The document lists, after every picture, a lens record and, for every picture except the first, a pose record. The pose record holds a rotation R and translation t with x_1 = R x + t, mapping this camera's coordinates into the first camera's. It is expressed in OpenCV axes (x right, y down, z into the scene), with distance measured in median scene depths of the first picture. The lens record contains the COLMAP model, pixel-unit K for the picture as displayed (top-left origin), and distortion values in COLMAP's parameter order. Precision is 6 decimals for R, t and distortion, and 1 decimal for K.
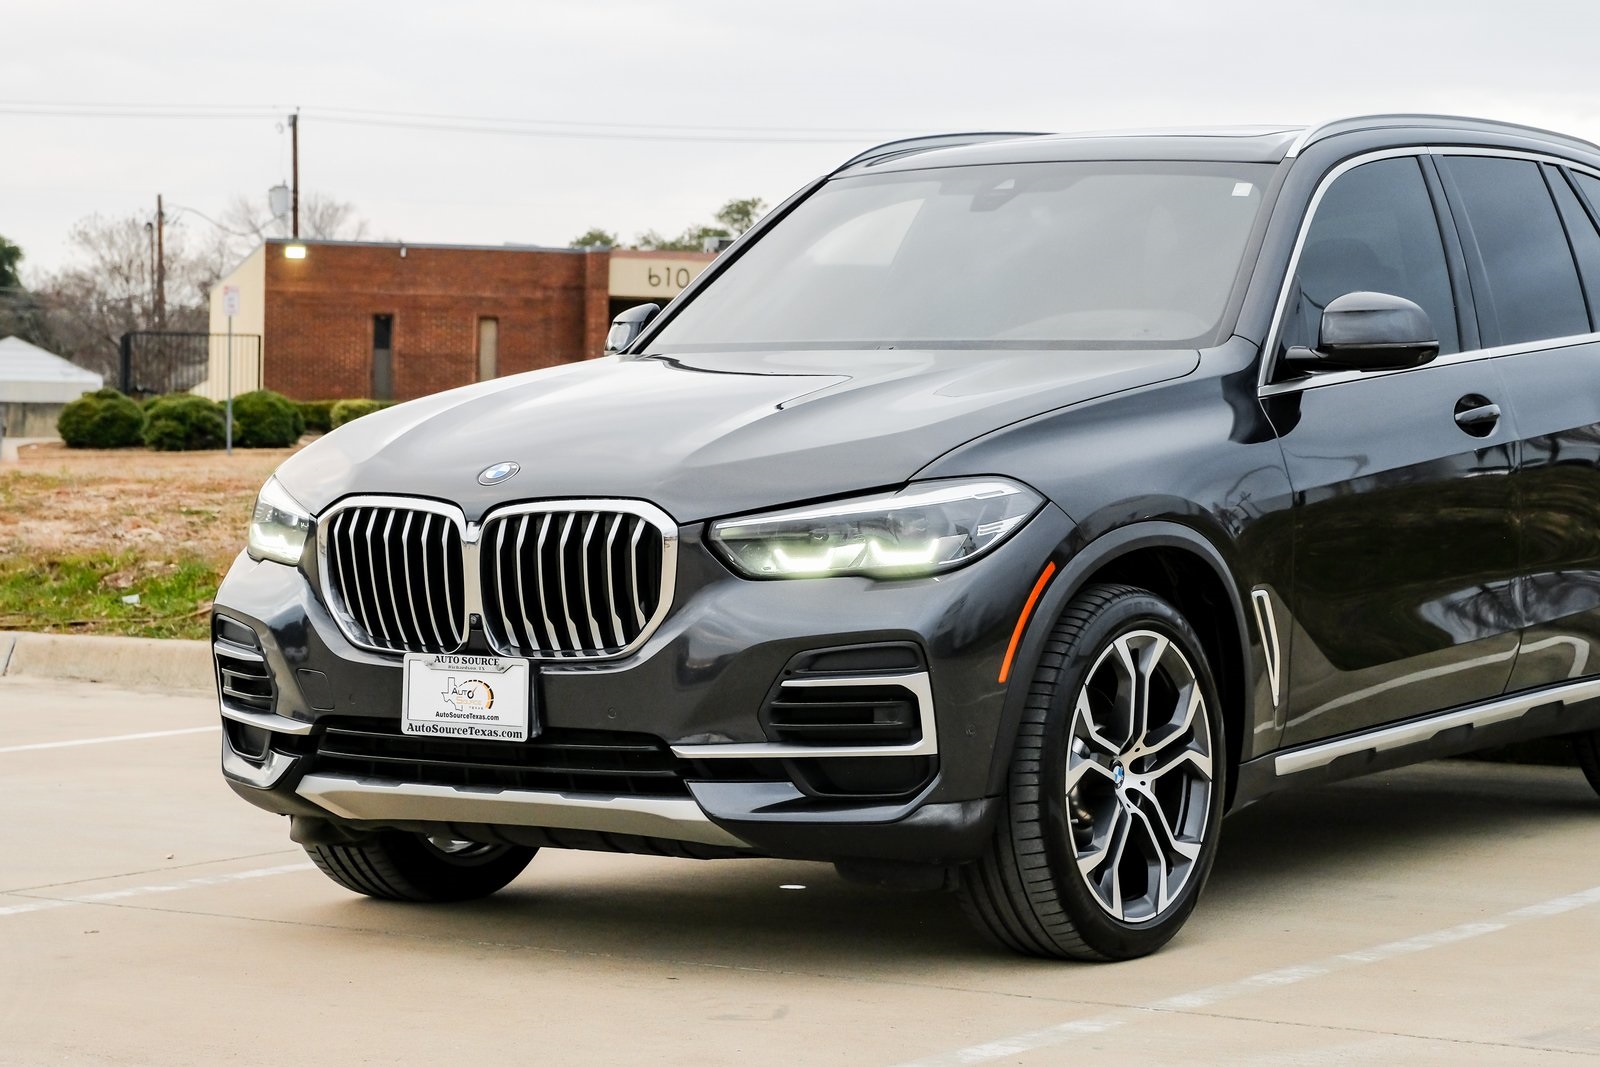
lens RADIAL K [[3873.2, 0, 800.0], [0, 3873.2, 533.5], [0, 0, 1]] dist [-0.010795, 0.933445]
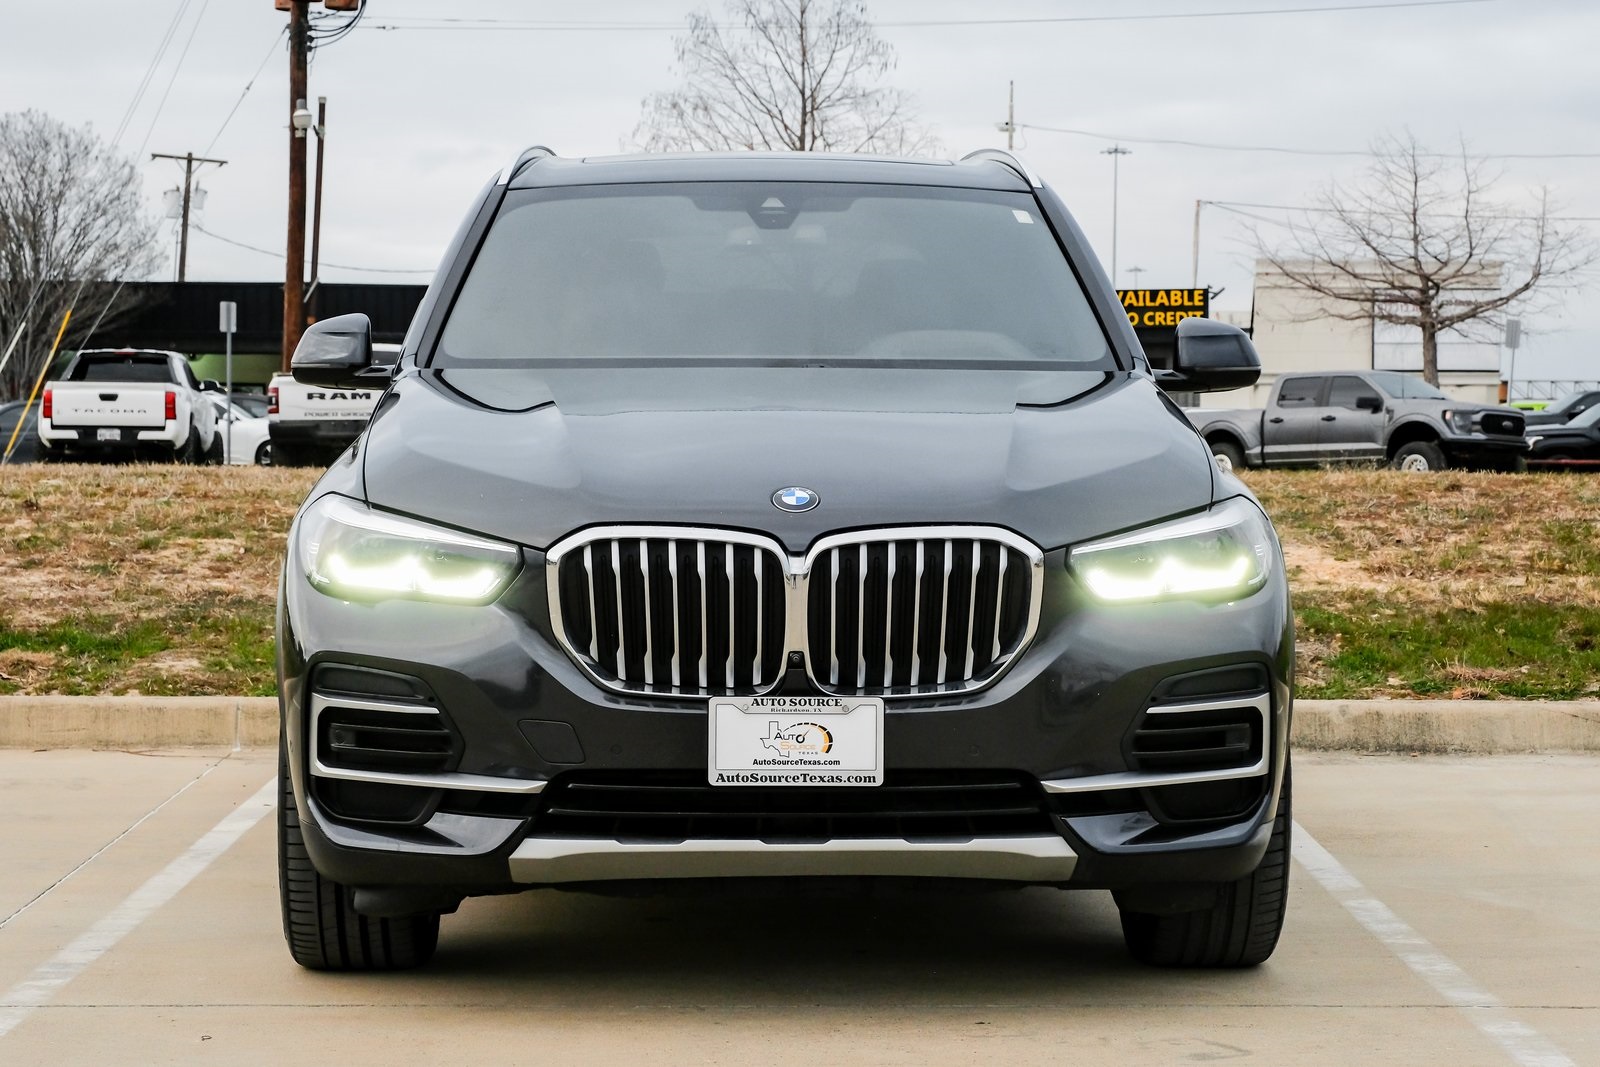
lens RADIAL K [[3464.5, 0, 800.0], [0, 3464.5, 533.5], [0, 0, 1]] dist [0.048595, 0.429056]
pose [[0.809991, -0.017319, 0.586187, -0.570682], [0.016118, 0.999844, 0.007269, -0.013484], [-0.586221, 0.003561, 0.810143, 0.329910]]
